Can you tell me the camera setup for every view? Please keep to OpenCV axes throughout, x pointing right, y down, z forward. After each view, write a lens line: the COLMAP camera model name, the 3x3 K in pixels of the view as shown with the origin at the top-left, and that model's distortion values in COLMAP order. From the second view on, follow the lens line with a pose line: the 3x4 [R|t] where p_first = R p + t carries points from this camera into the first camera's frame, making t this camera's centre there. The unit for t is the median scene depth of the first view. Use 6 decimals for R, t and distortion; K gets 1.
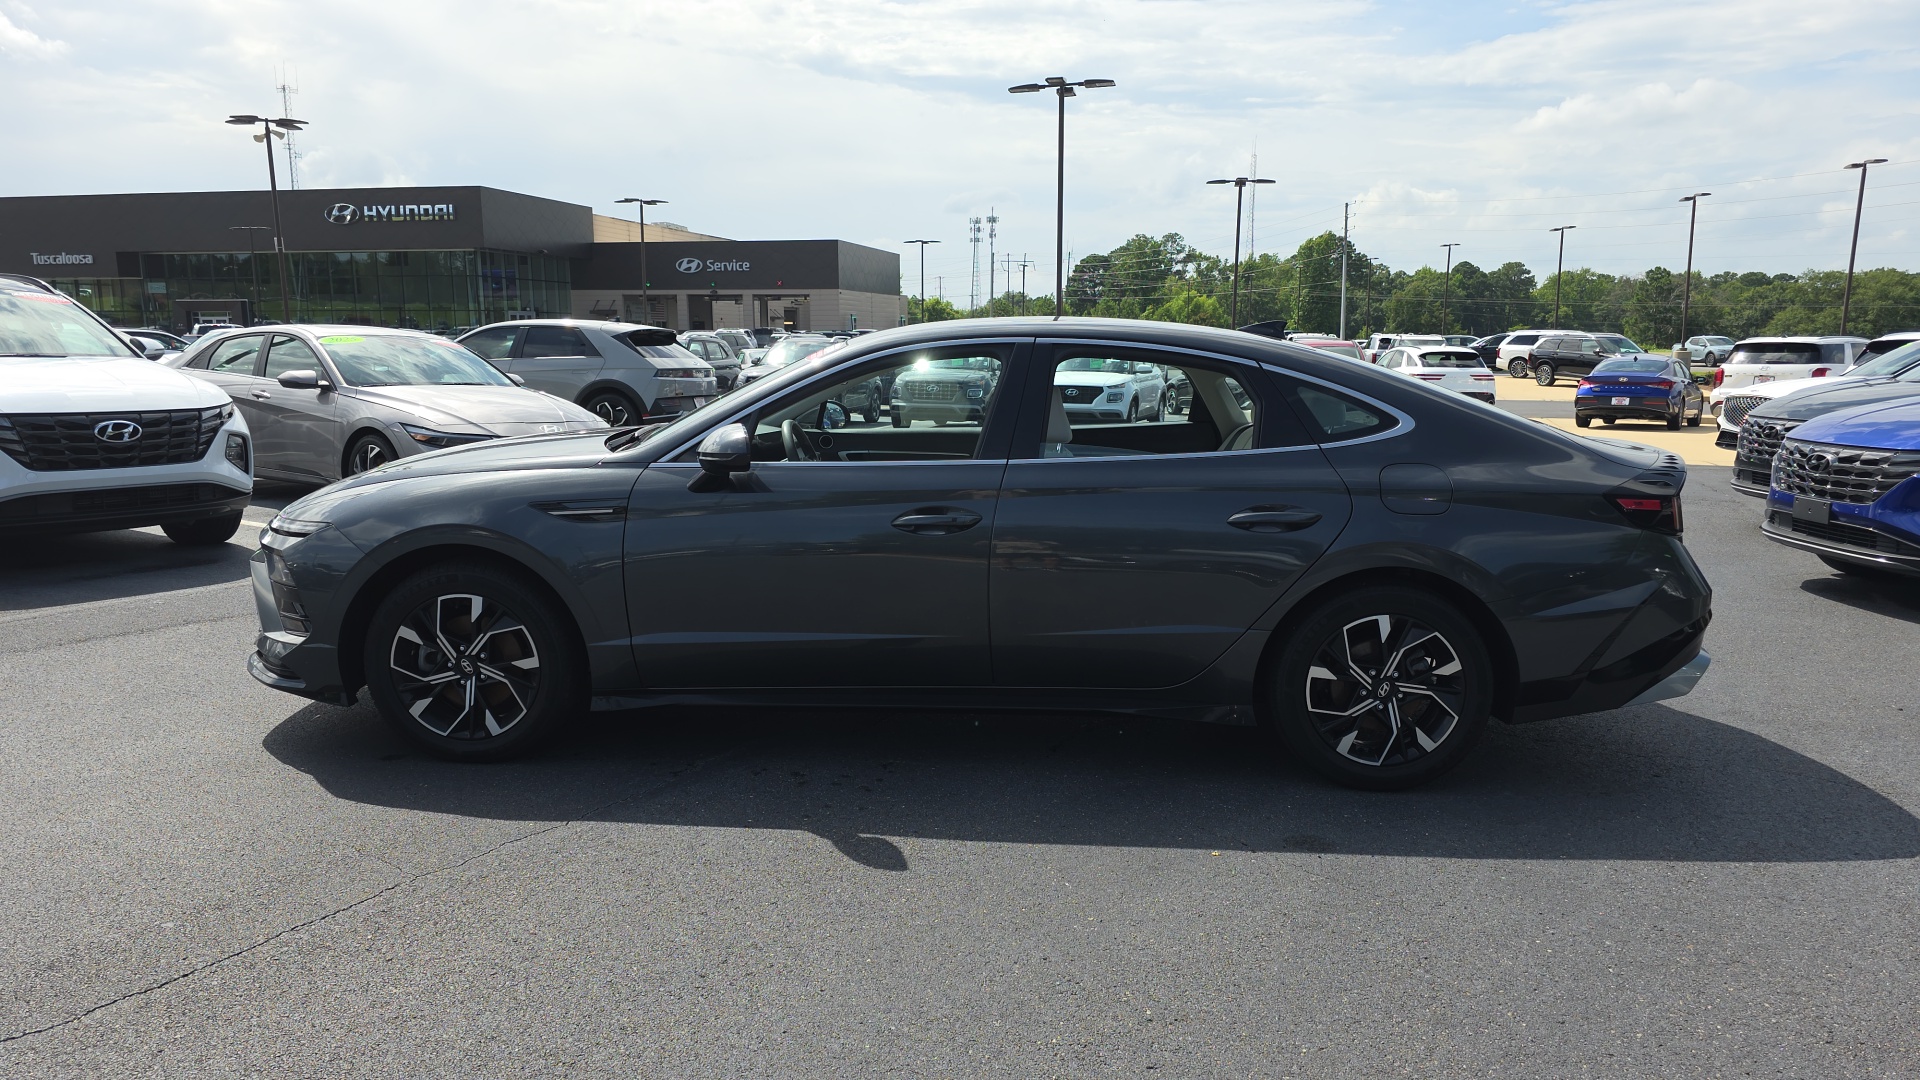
lens RADIAL K [[1321.4, 0, 971.2], [0, 1321.4, 550.0], [0, 0, 1]] dist [0.051749, -0.059091]
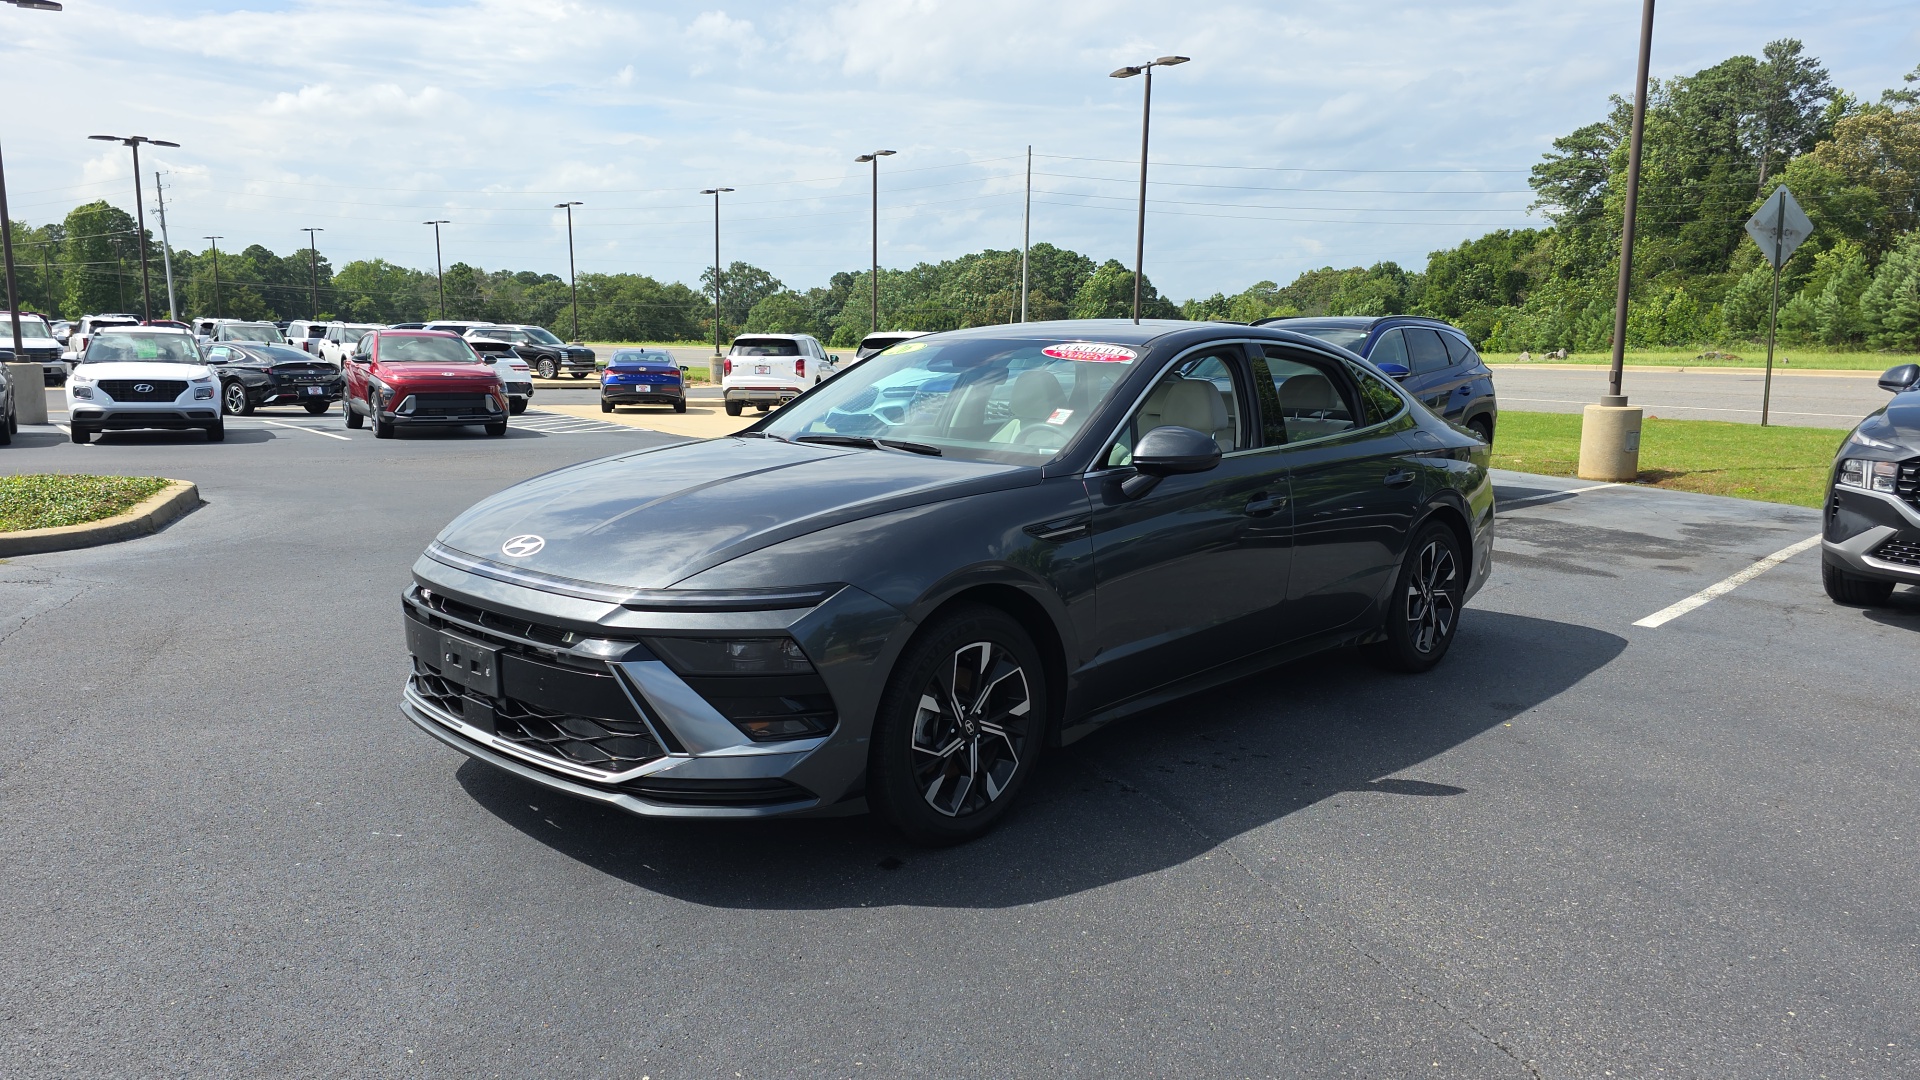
lens RADIAL K [[1321.4, 0, 878.4], [0, 1321.4, 558.4], [0, 0, 1]] dist [0.051749, -0.059091]
pose [[0.661253, -0.116749, 0.741023, -0.251883], [0.105094, 0.992491, 0.062587, -0.019259], [-0.742765, 0.036491, 0.668557, 0.115919]]
